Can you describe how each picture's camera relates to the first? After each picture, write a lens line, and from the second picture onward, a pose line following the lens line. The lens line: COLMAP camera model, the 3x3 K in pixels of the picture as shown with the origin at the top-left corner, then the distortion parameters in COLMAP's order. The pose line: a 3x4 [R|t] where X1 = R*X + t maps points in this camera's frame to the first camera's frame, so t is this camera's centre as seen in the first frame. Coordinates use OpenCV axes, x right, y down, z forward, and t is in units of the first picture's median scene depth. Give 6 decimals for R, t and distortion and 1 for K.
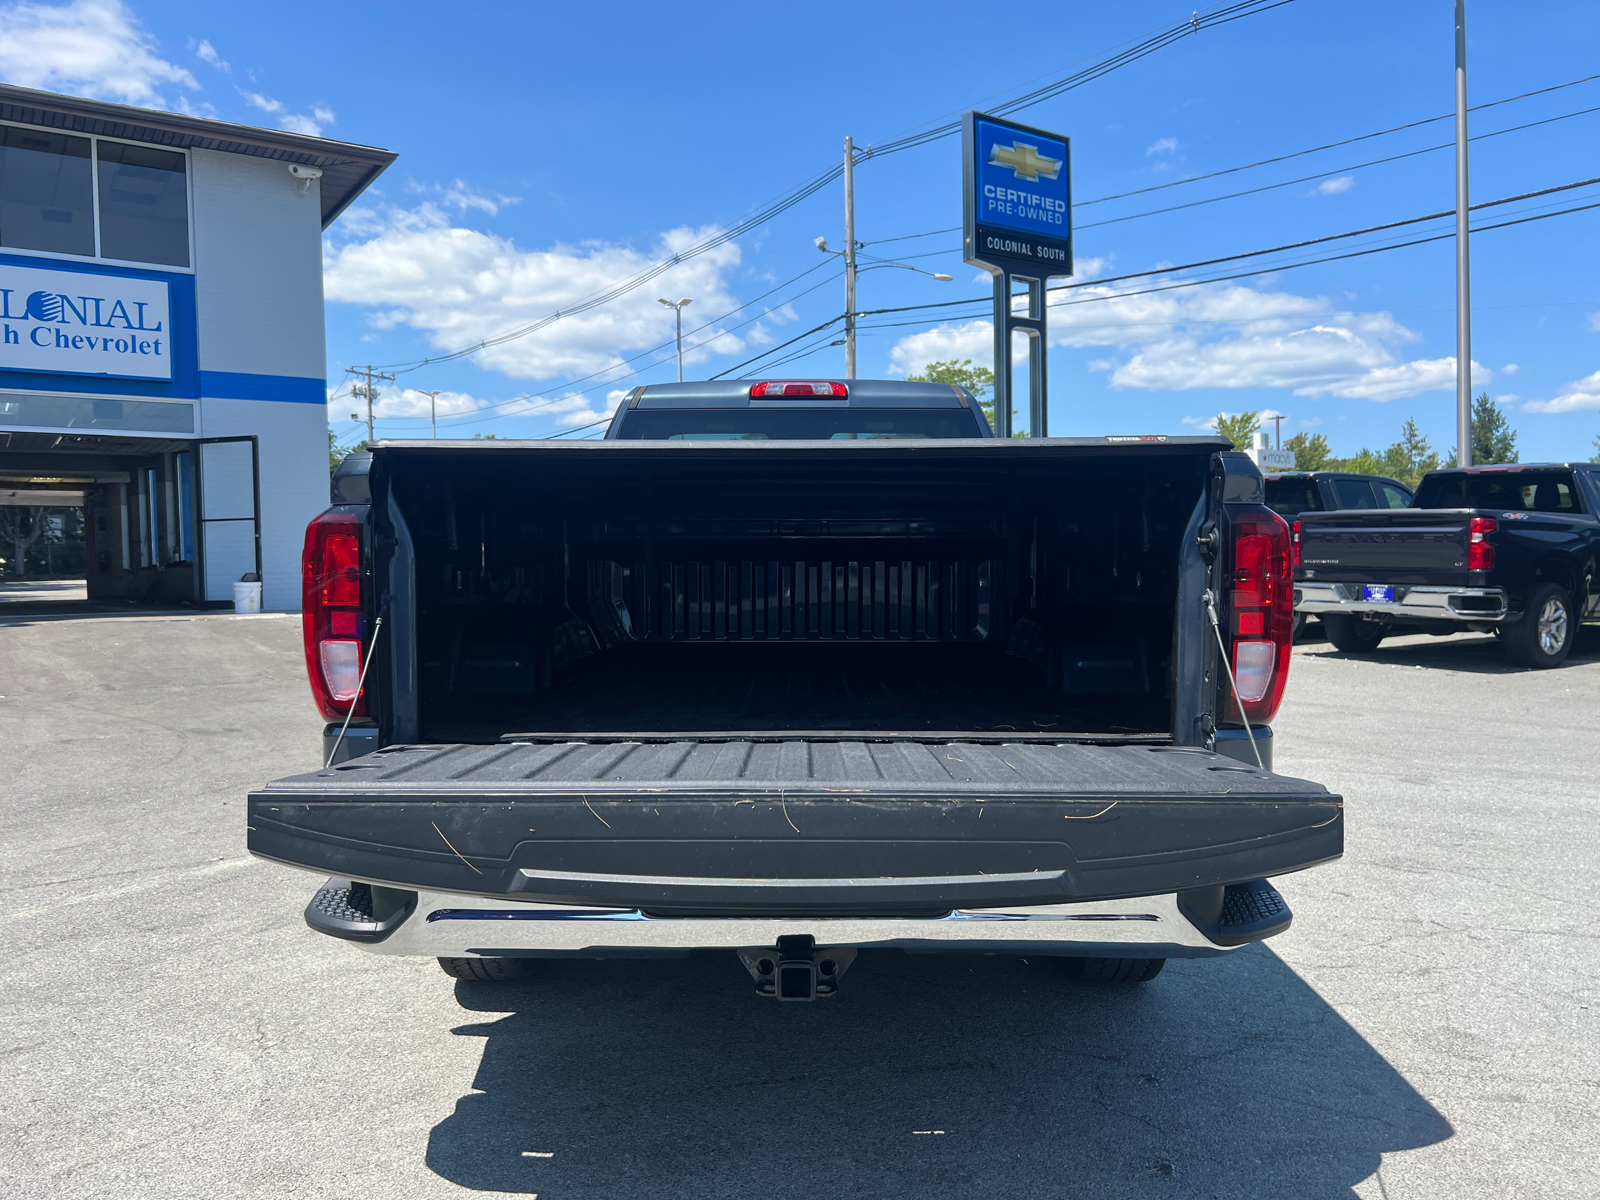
lens RADIAL K [[1204.9, 0, 793.8], [0, 1204.9, 600.2], [0, 0, 1]] dist [0.051364, -0.059912]
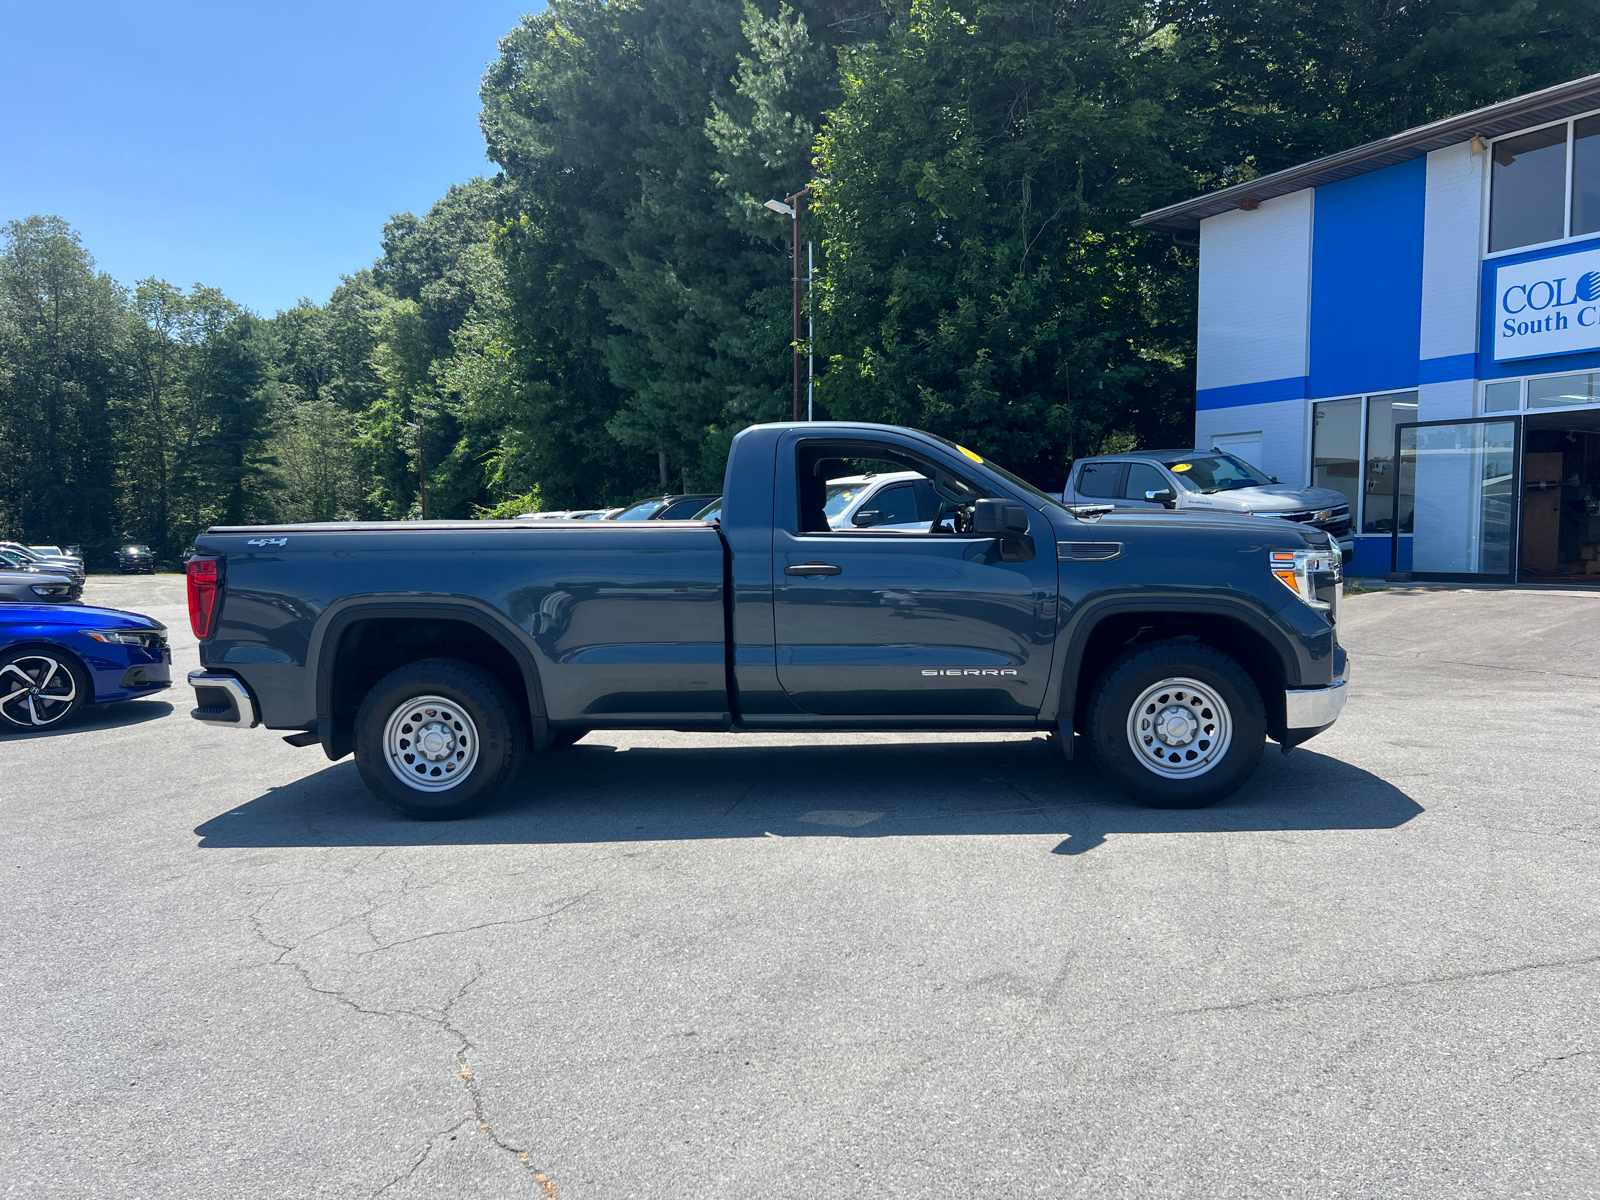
lens RADIAL K [[1197.3, 0, 805.0], [0, 1197.3, 633.7], [0, 0, 1]] dist [0.049056, -0.062273]
pose [[-0.066254, 0.098962, -0.992883, 0.431707], [-0.026699, 0.994537, 0.100908, -0.031965], [0.997446, 0.033194, -0.063250, 0.377821]]
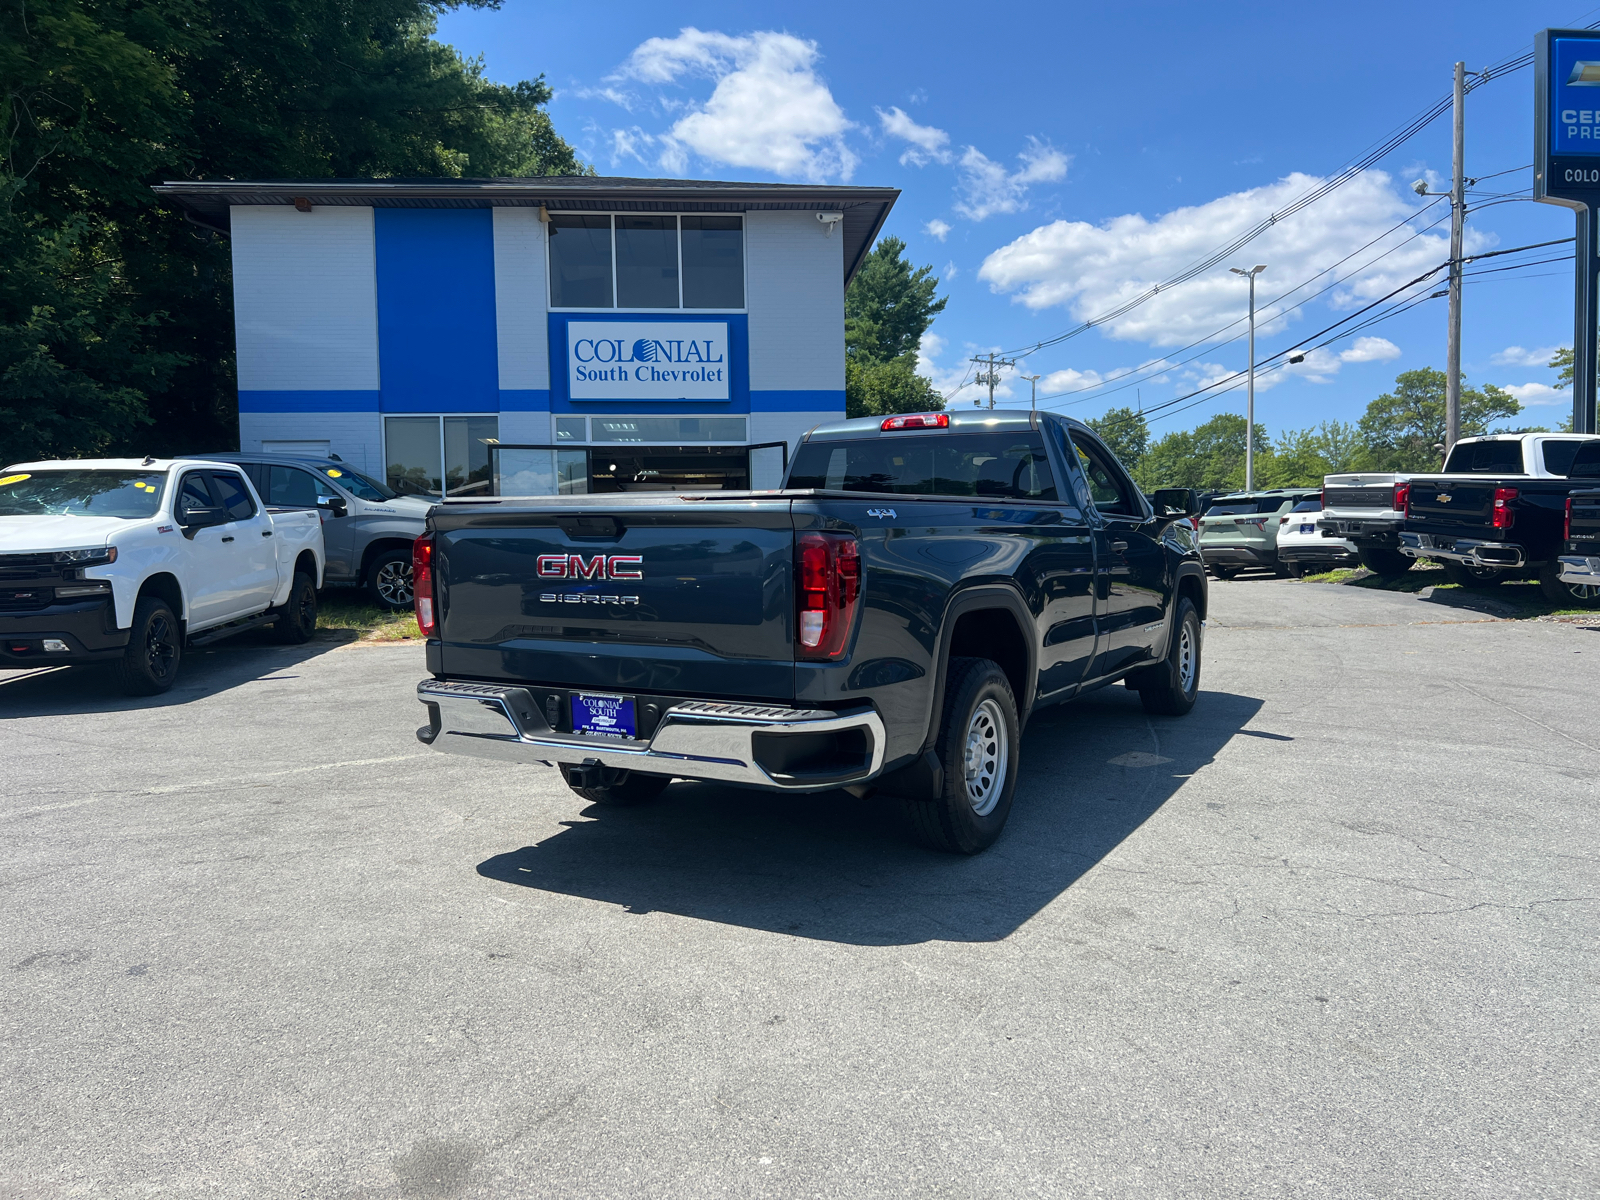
lens RADIAL K [[1197.3, 0, 805.0], [0, 1197.3, 633.7], [0, 0, 1]] dist [0.049056, -0.062273]
pose [[0.873261, 0.038074, -0.485764, 0.173077], [-0.014090, 0.998499, 0.052933, -0.003557], [0.487050, -0.039380, 0.872486, -0.067231]]
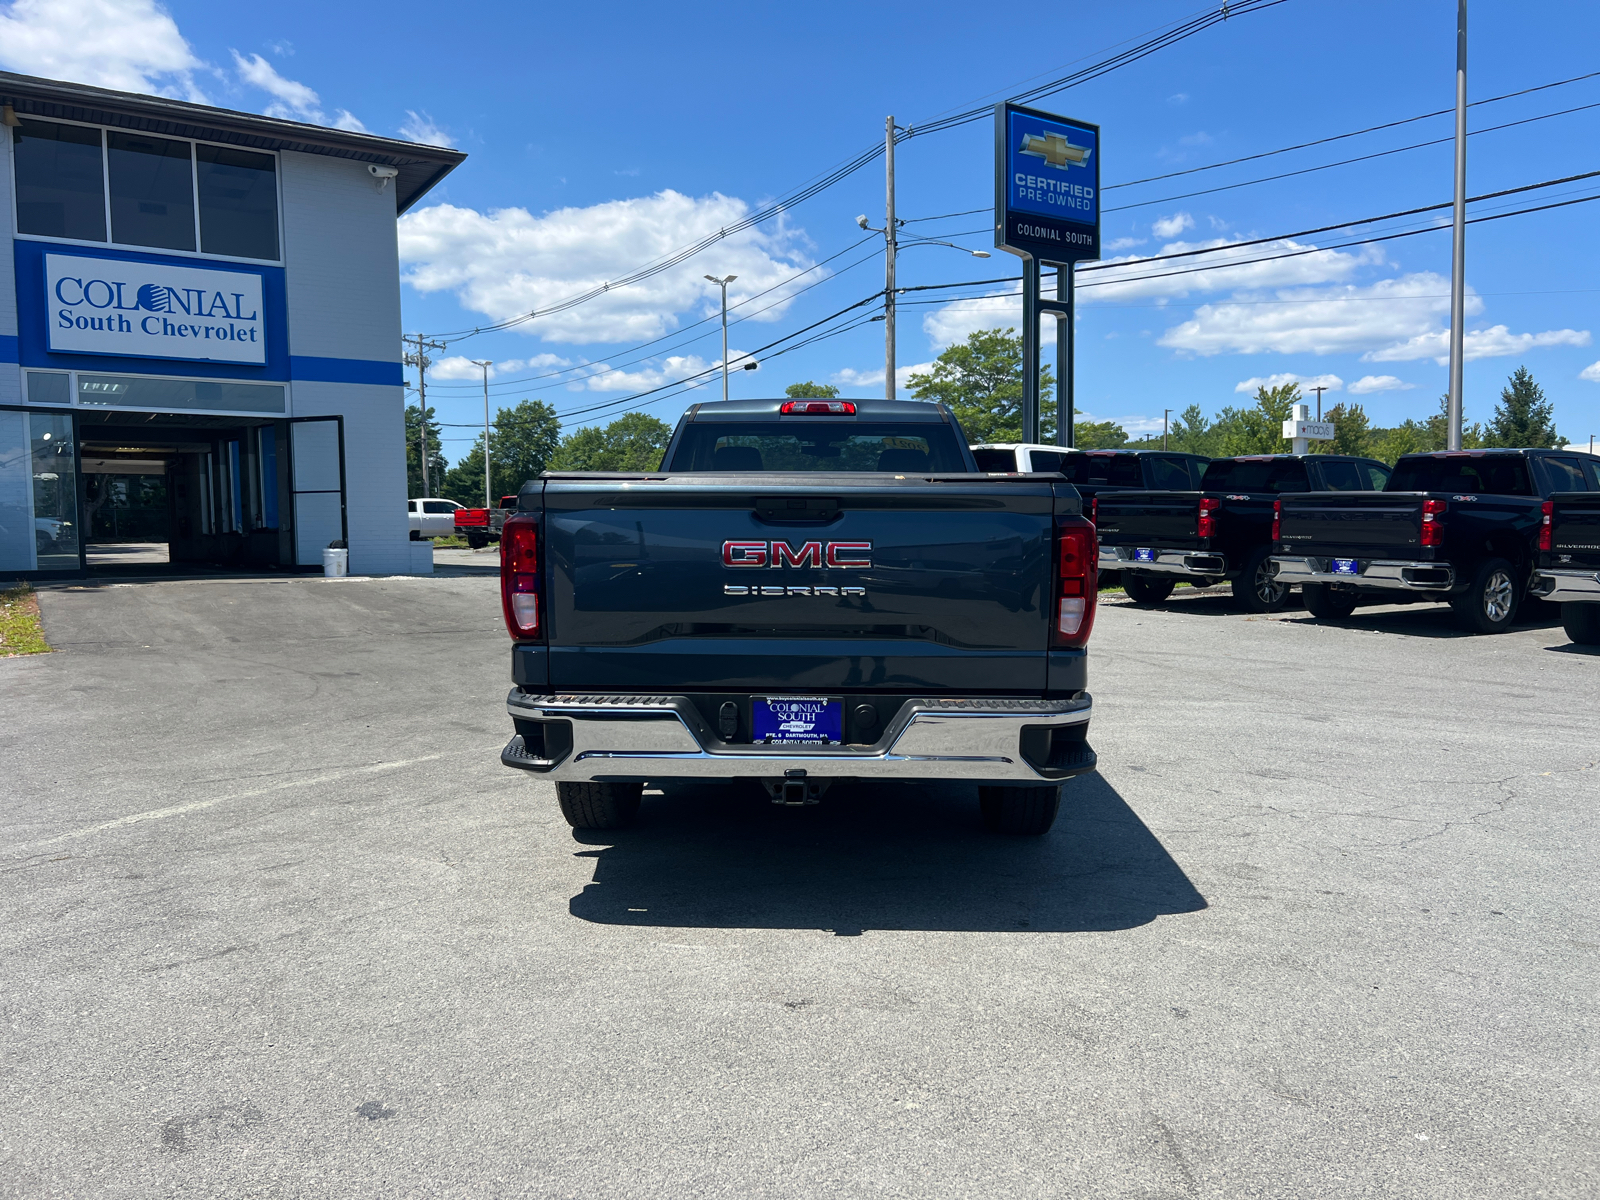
lens RADIAL K [[1196.4, 0, 816.9], [0, 1196.4, 624.5], [0, 0, 1]] dist [0.052657, -0.063310]
pose [[0.999832, 0.007891, -0.016553, 0.008518], [-0.007097, 0.998846, 0.047495, -0.000978], [0.016909, -0.047369, 0.998734, -0.094225]]
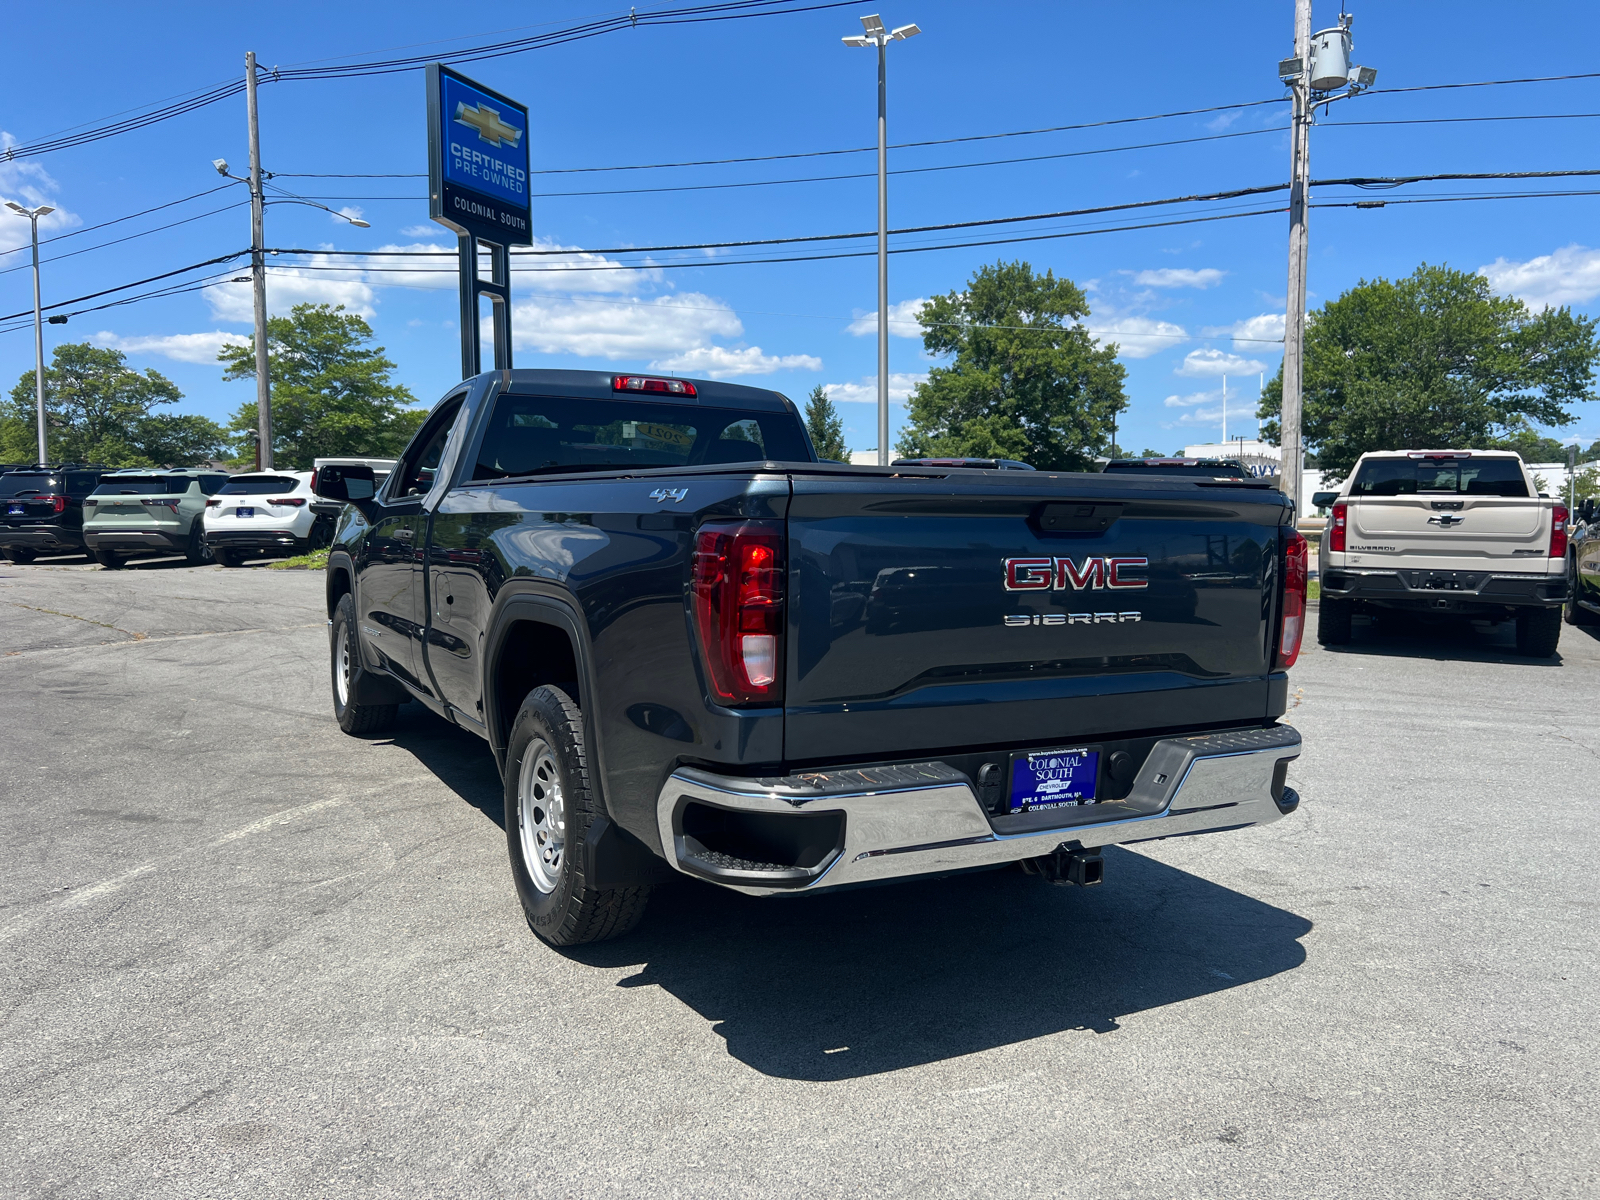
lens RADIAL K [[1202.9, 0, 798.1], [0, 1202.9, 617.9], [0, 0, 1]] dist [0.007101, 0.000834]
pose [[0.868918, -0.025766, 0.494285, -0.133472], [0.002367, 0.998849, 0.047906, -0.005890], [-0.494950, -0.040457, 0.867979, -0.001669]]
